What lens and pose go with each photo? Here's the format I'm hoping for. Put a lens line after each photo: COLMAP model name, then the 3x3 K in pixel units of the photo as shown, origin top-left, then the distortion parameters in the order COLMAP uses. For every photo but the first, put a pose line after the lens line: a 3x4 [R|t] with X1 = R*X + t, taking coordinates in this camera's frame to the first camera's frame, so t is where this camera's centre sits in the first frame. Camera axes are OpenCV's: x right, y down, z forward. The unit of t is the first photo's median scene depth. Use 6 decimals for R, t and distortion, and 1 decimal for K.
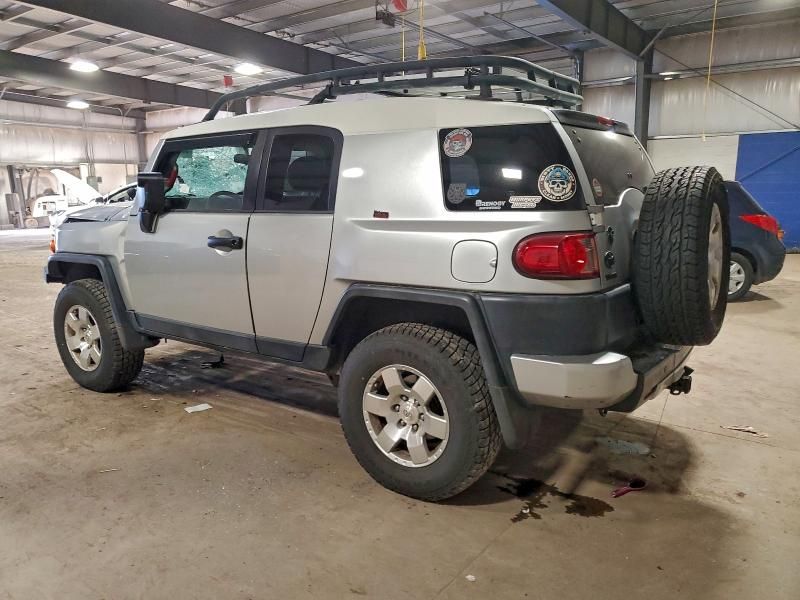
lens RADIAL K [[646.0, 0, 387.9], [0, 646.0, 300.2], [0, 0, 1]] dist [-0.004322, -0.006855]
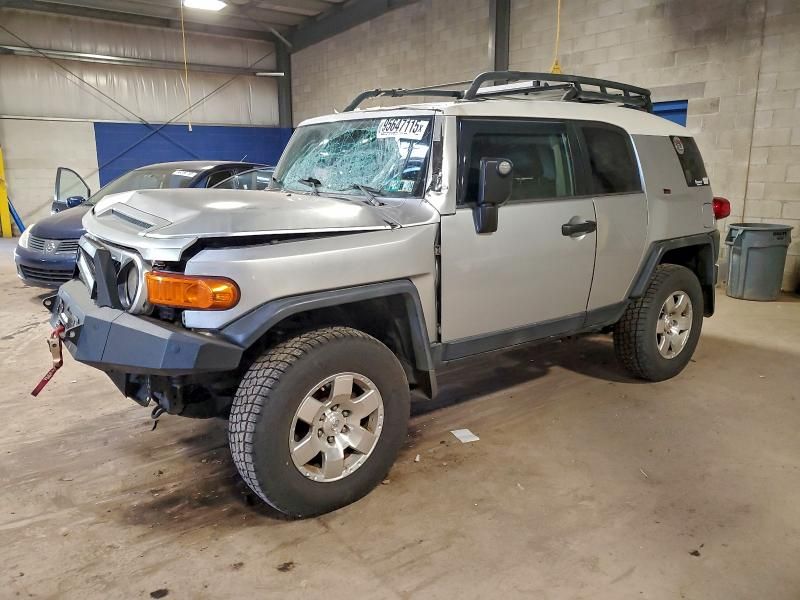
lens RADIAL K [[646.0, 0, 387.9], [0, 646.0, 300.2], [0, 0, 1]] dist [-0.004322, -0.006855]
pose [[0.275423, -0.196403, 0.941046, -1.129363], [0.176470, 0.972602, 0.151340, -0.160003], [-0.944987, 0.124384, 0.302537, 0.846245]]
